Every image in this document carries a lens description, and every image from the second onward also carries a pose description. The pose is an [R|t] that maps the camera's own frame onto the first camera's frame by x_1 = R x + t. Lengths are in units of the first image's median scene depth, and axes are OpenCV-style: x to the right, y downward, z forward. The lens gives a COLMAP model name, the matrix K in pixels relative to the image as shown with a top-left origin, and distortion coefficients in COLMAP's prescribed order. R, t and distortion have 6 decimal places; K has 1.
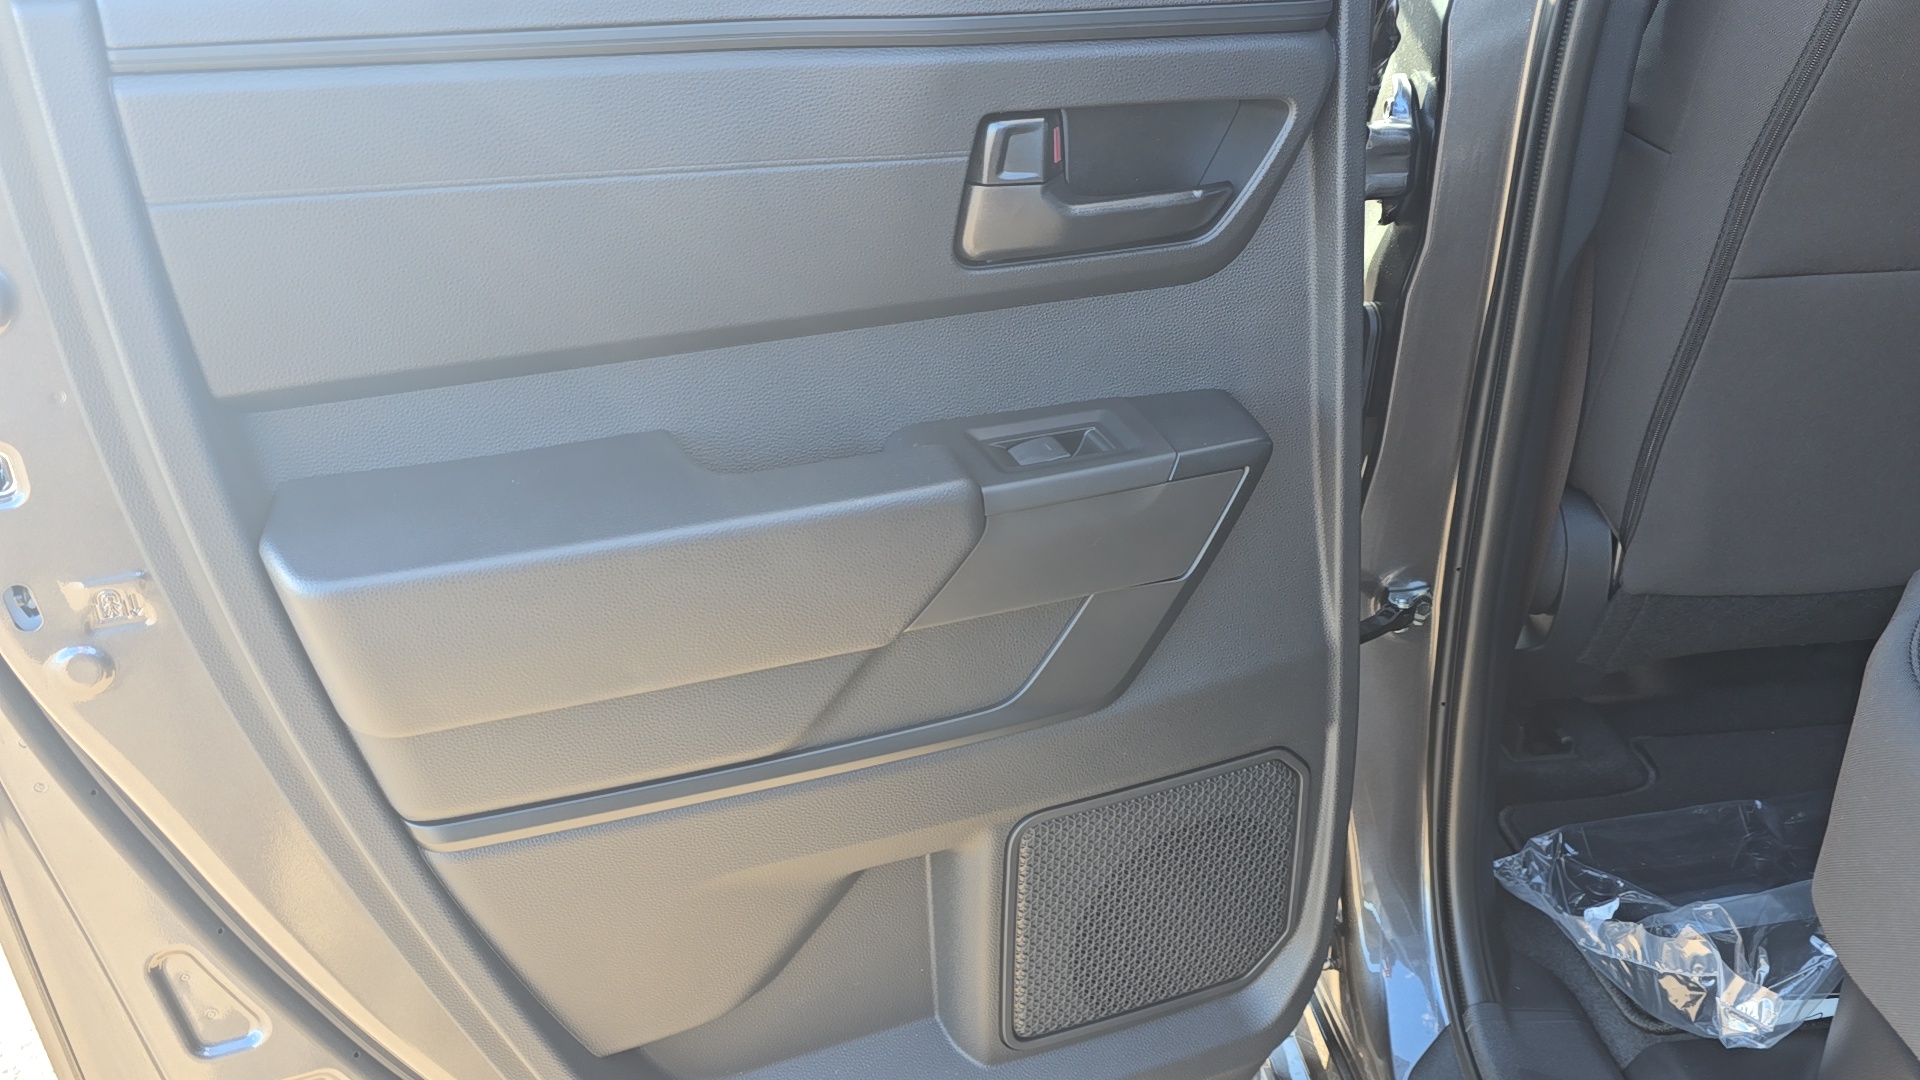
lens RADIAL K [[1605.6, 0, 970.4], [0, 1605.6, 535.2], [0, 0, 1]] dist [-0.013365, 0.003799]
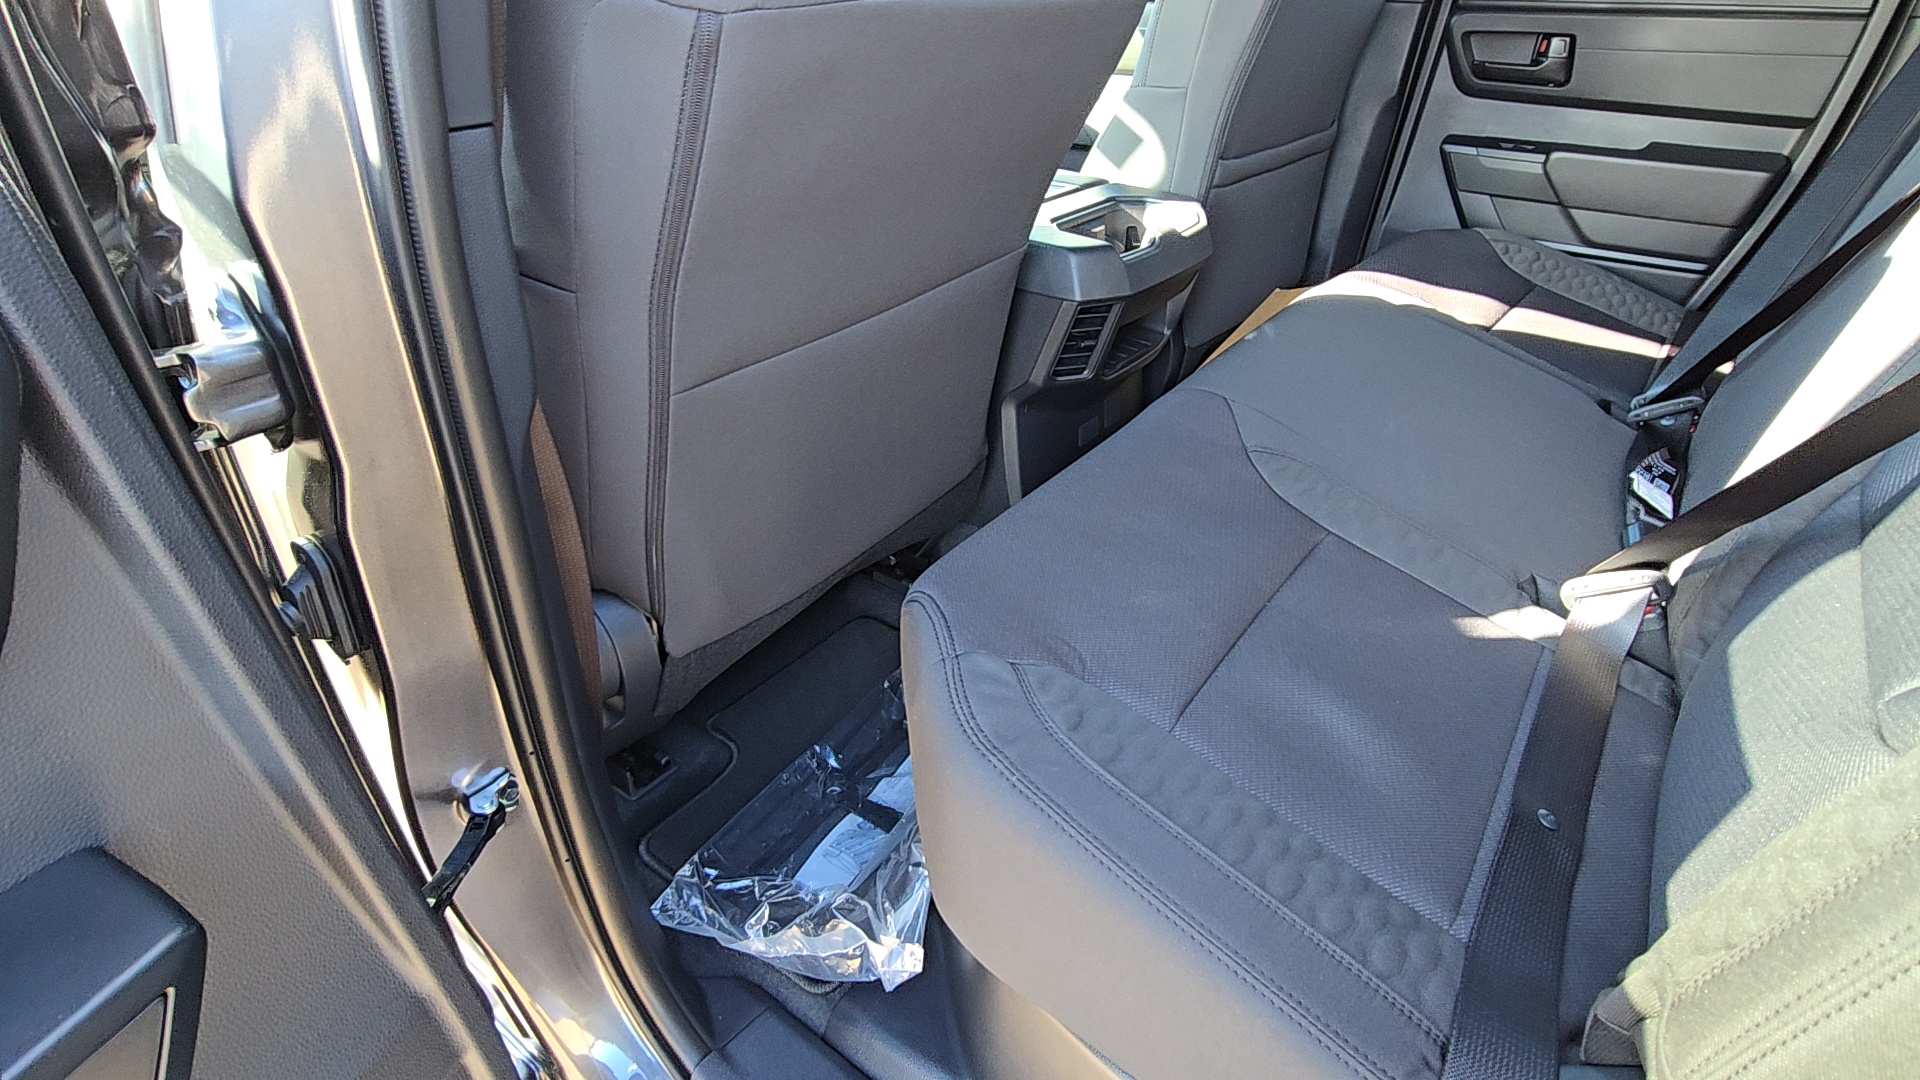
lens RADIAL K [[921.1, 0, 937.4], [0, 921.1, 541.5], [0, 0, 1]] dist [-0.002676, -0.000811]
pose [[0.691266, -0.374218, 0.618152, 0.173999], [0.287130, 0.927271, 0.240261, -0.160158], [-0.663104, 0.011406, 0.748440, 0.406432]]
